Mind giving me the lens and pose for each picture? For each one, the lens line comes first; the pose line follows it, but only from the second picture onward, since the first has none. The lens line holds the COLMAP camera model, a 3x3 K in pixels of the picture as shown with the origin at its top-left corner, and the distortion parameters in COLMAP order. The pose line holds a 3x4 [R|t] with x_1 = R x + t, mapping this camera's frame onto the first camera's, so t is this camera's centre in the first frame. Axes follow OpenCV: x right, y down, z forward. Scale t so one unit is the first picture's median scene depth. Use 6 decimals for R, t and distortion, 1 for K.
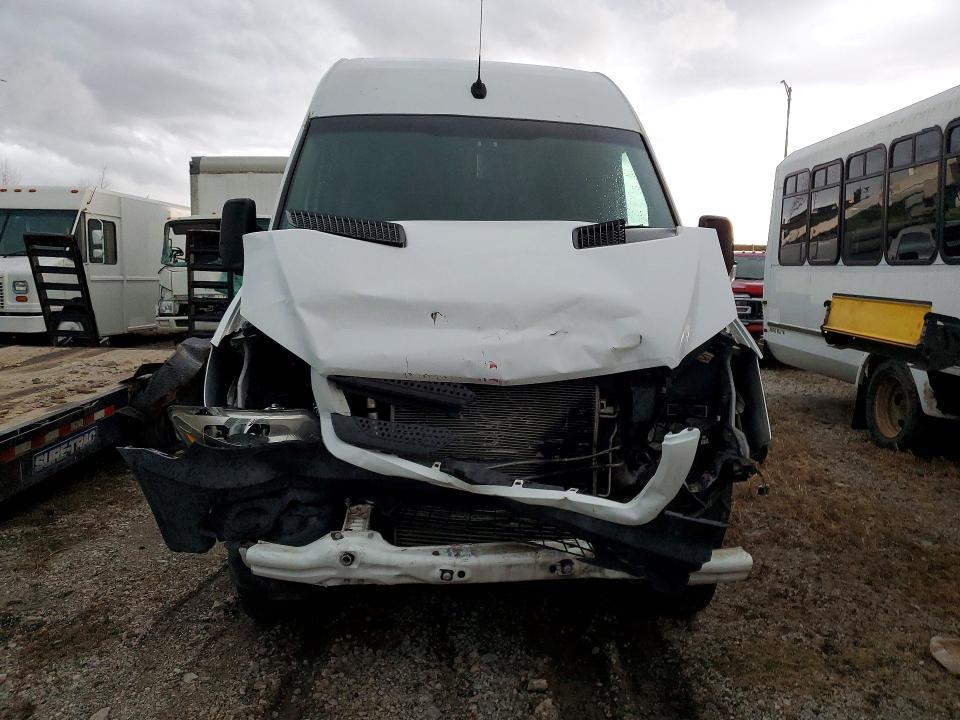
lens RADIAL K [[711.4, 0, 483.5], [0, 711.4, 355.2], [0, 0, 1]] dist [0.037171, -0.007413]
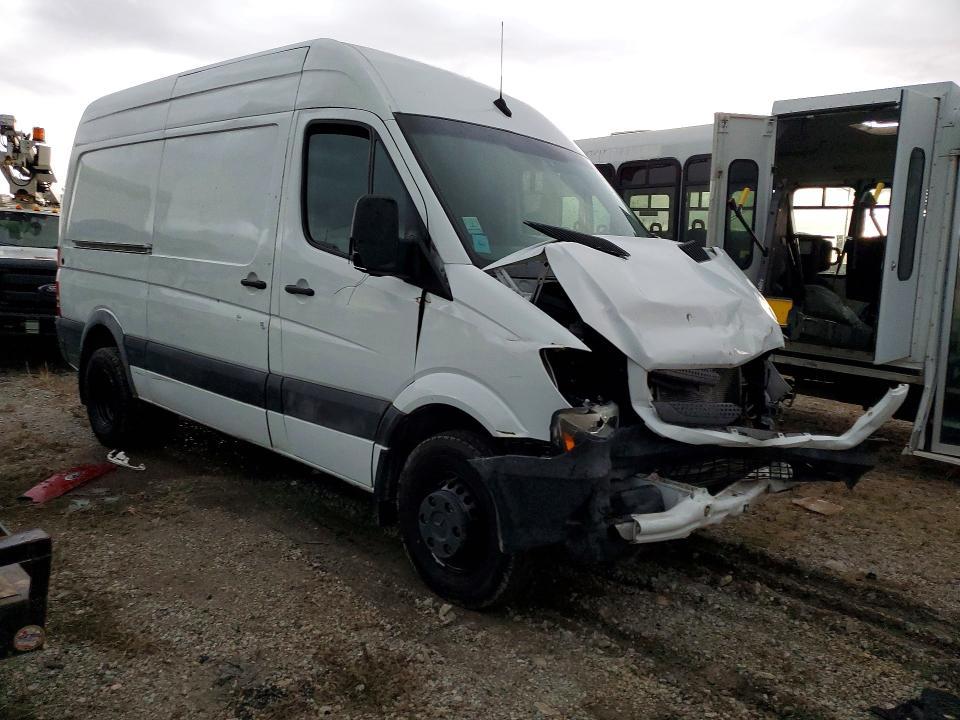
lens RADIAL K [[711.4, 0, 483.5], [0, 711.4, 355.2], [0, 0, 1]] dist [0.037171, -0.007413]
pose [[0.749725, -0.057243, 0.659269, -1.205539], [0.030375, 0.998178, 0.052126, -0.066450], [-0.661052, -0.019055, 0.750098, 0.282929]]
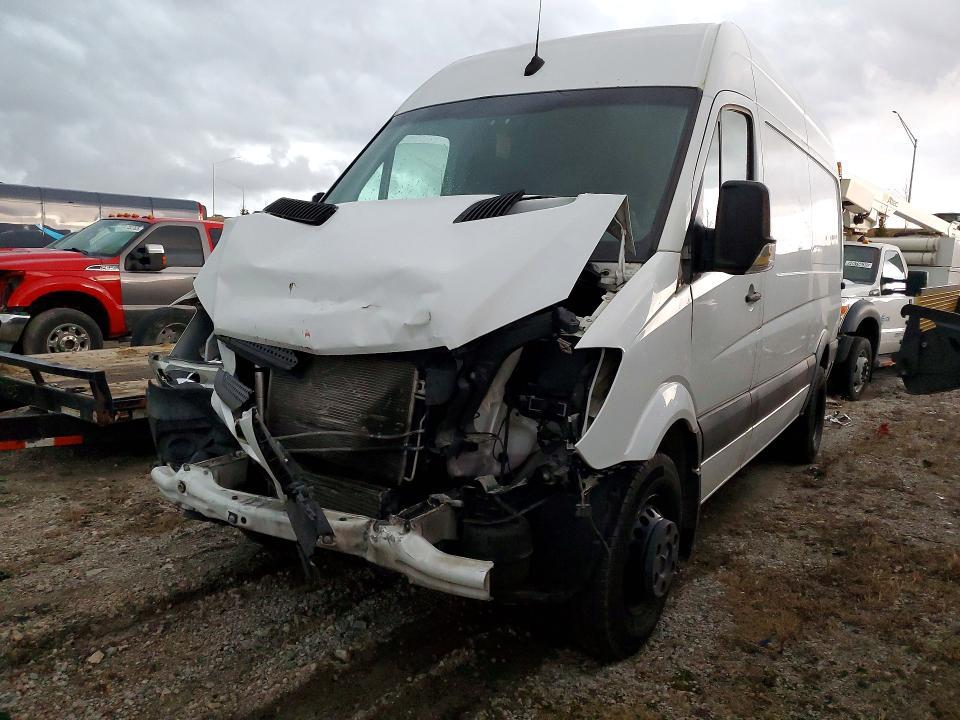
lens RADIAL K [[733.3, 0, 477.3], [0, 733.3, 341.2], [0, 0, 1]] dist [0.008519, 0.005530]
pose [[0.809227, 0.063316, -0.584074, 0.826623], [-0.076186, 0.997090, 0.002533, 0.002829], [0.582535, 0.042449, 0.811696, 0.260534]]
